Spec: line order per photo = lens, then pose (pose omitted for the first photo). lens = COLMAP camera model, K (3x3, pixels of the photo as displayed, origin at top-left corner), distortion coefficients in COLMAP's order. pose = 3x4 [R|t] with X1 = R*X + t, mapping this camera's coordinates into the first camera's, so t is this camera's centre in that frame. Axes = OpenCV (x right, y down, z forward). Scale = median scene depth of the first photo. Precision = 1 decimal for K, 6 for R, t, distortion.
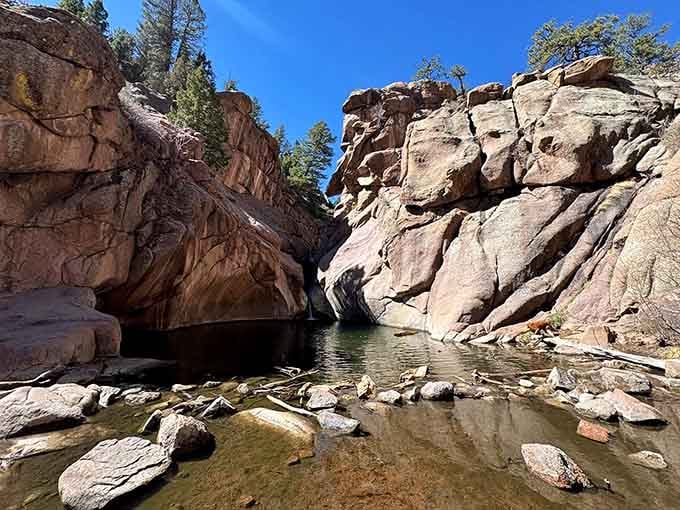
lens RADIAL K [[268.4, 0, 340.0], [0, 268.4, 255.0], [0, 0, 1]] dist [-0.000341, -0.000043]
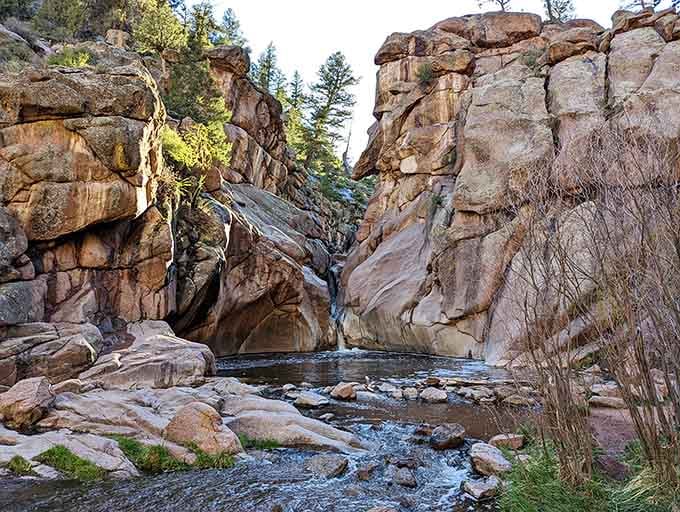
lens RADIAL K [[461.3, 0, 340.0], [0, 461.3, 256.0], [0, 0, 1]] dist [0.042139, -0.000834]
pose [[0.998013, -0.023469, -0.058466, -0.038626], [0.024347, 0.999600, 0.014356, -0.075919], [0.058106, -0.015751, 0.998186, -0.429603]]
